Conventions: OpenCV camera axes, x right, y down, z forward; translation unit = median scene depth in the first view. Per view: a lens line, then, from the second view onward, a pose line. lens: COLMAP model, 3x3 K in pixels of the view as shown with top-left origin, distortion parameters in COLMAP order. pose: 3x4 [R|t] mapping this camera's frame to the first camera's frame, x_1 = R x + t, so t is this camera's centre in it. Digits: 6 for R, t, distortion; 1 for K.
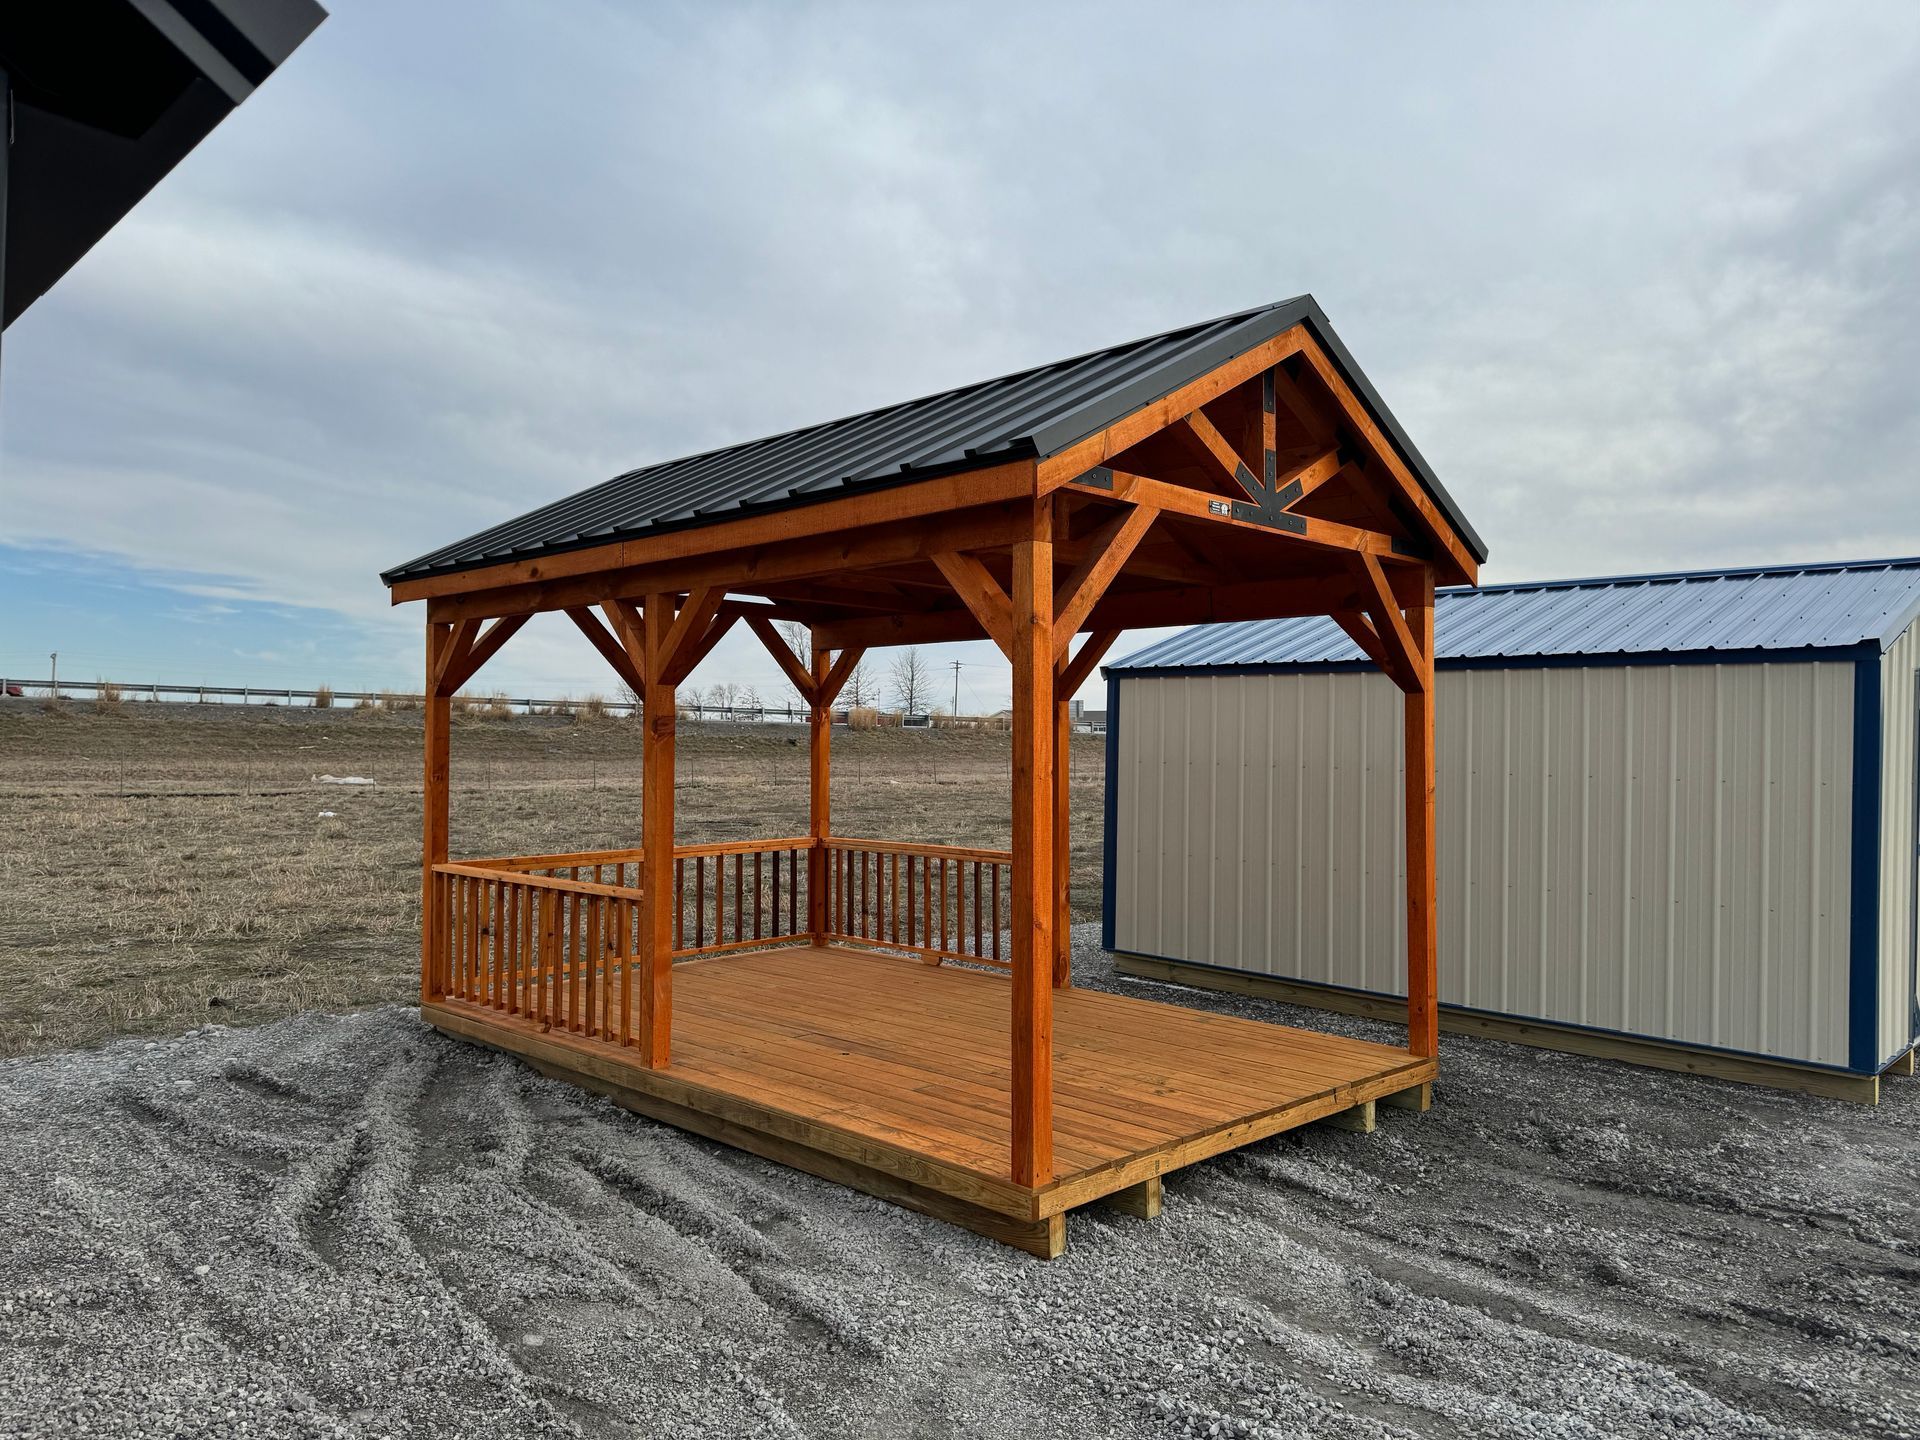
lens RADIAL K [[1378.9, 0, 969.6], [0, 1378.9, 720.6], [0, 0, 1]] dist [0.090546, -0.125513]
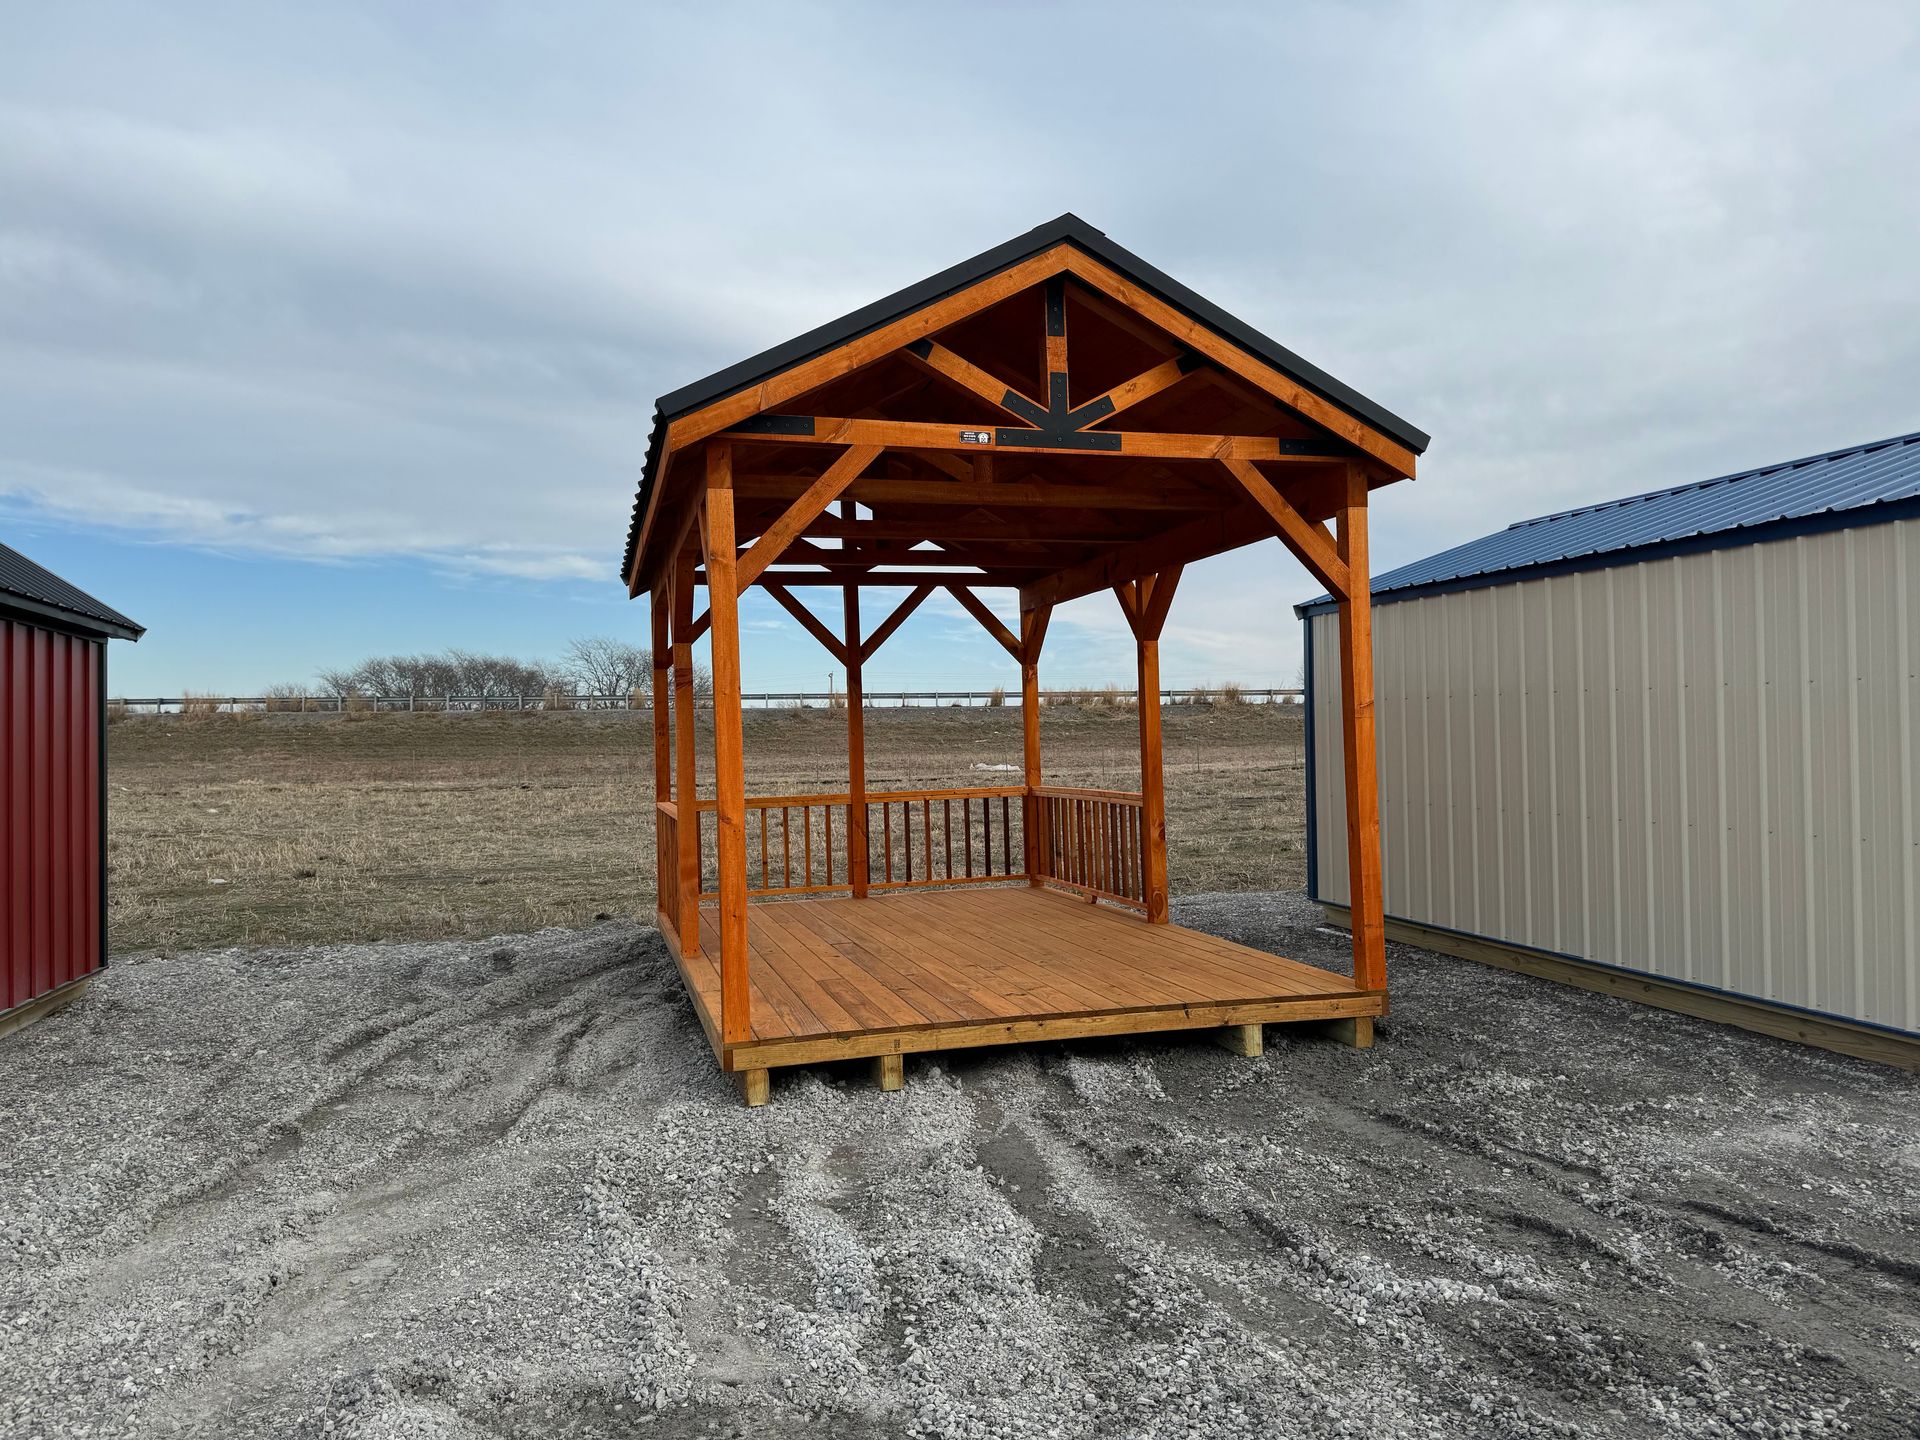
lens RADIAL K [[1378.9, 0, 969.6], [0, 1378.9, 720.6], [0, 0, 1]] dist [0.090546, -0.125513]
pose [[0.868312, -0.037860, -0.494572, 0.596946], [0.040578, 0.999163, -0.005245, 0.058665], [0.494356, -0.015514, 0.869121, 0.067071]]
